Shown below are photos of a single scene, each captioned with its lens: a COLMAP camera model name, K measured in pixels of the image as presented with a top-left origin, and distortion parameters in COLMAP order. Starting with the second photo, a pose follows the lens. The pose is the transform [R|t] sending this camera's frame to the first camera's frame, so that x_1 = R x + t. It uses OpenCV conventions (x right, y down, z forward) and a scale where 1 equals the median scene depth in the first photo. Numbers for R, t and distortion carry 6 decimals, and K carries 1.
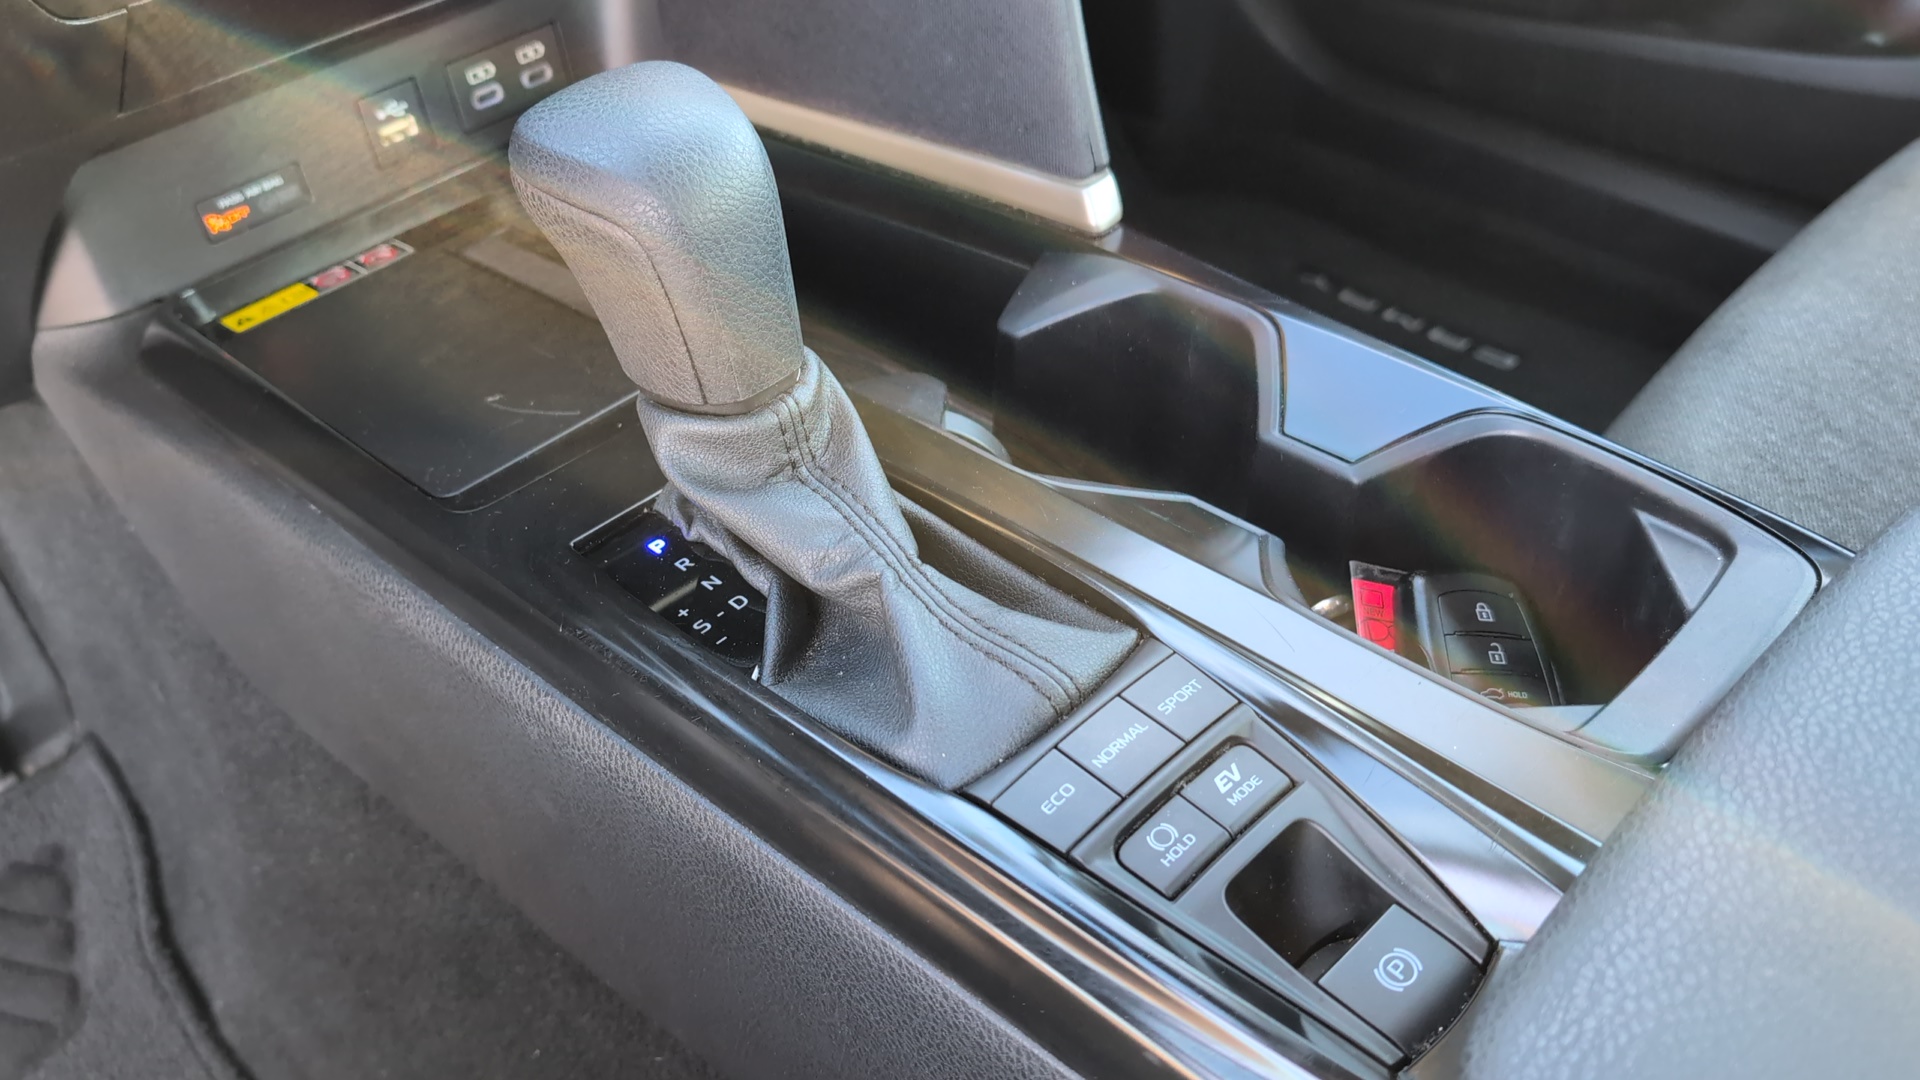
lens RADIAL K [[1584.6, 0, 960.0], [0, 1584.6, 540.0], [0, 0, 1]] dist [0.031601, -0.051375]
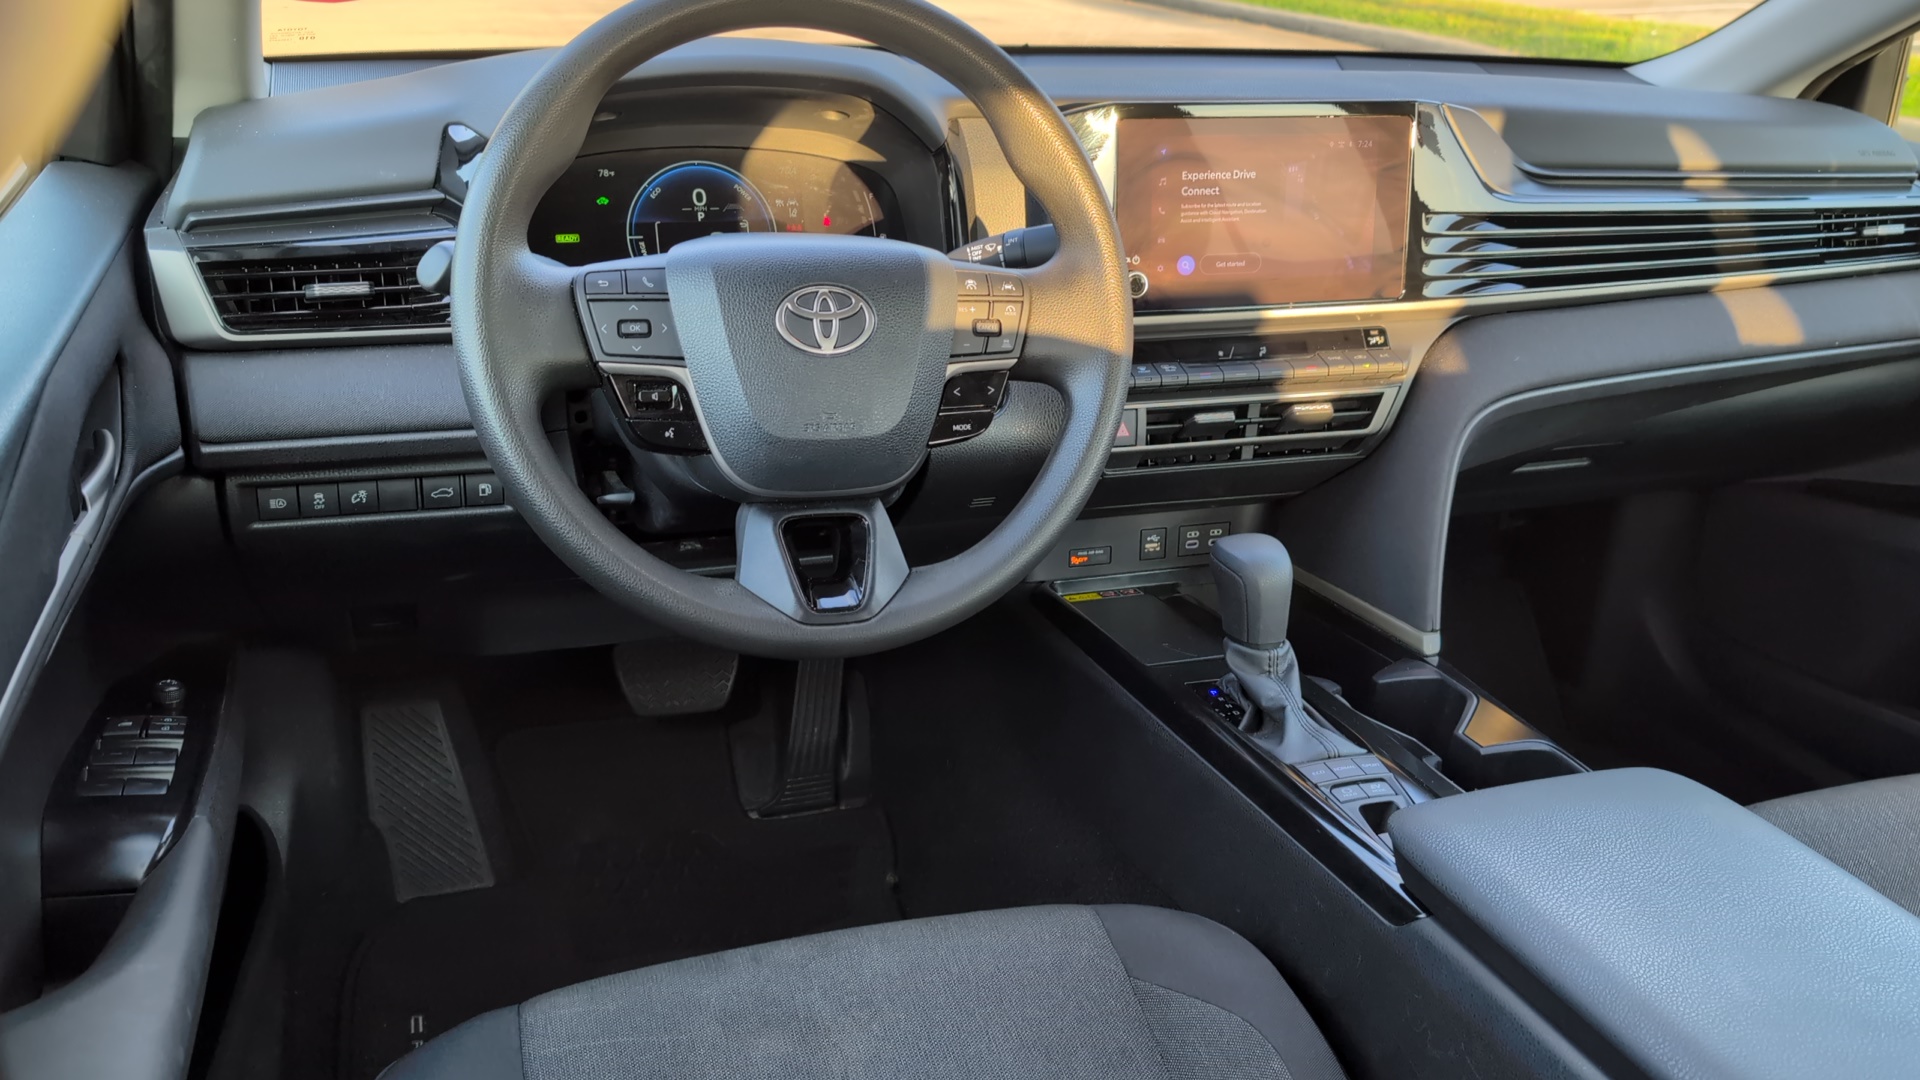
lens RADIAL K [[1584.6, 0, 960.0], [0, 1584.6, 540.0], [0, 0, 1]] dist [0.031601, -0.051375]
pose [[0.894413, 0.248978, -0.371531, 0.302992], [-0.358803, 0.895378, -0.263741, 0.527791], [0.266995, 0.369200, 0.890171, -1.356116]]
